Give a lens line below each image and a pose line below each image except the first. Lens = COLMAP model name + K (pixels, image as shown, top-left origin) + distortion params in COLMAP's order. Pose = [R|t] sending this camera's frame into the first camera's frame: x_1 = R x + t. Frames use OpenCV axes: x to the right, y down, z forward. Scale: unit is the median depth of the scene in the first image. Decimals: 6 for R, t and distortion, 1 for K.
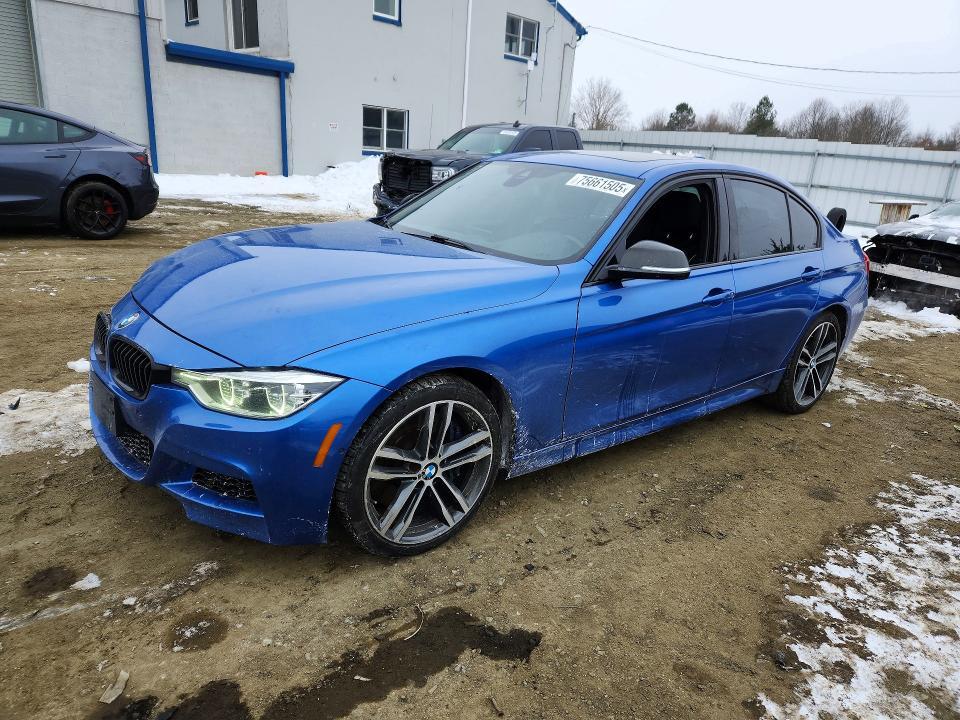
lens RADIAL K [[678.6, 0, 474.7], [0, 678.6, 353.0], [0, 0, 1]] dist [0.039368, -0.023697]
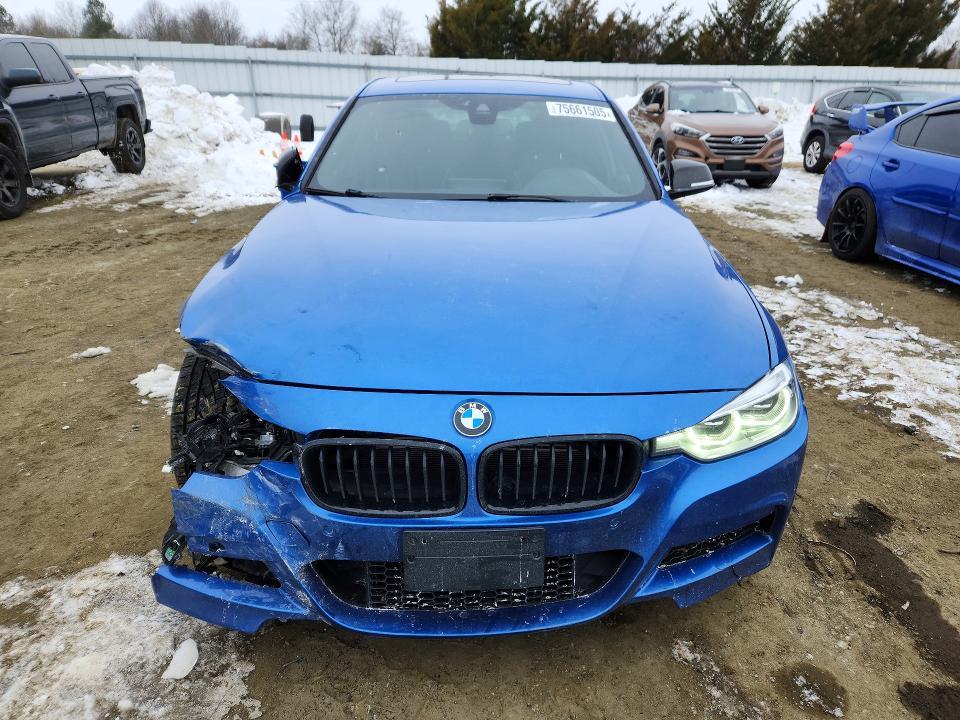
lens RADIAL K [[678.6, 0, 476.7], [0, 678.6, 362.7], [0, 0, 1]] dist [0.039368, -0.023697]
pose [[0.610834, -0.360605, 0.704873, -0.882328], [0.262526, 0.932145, 0.249372, -0.236325], [-0.746968, 0.032723, 0.664054, 0.575128]]
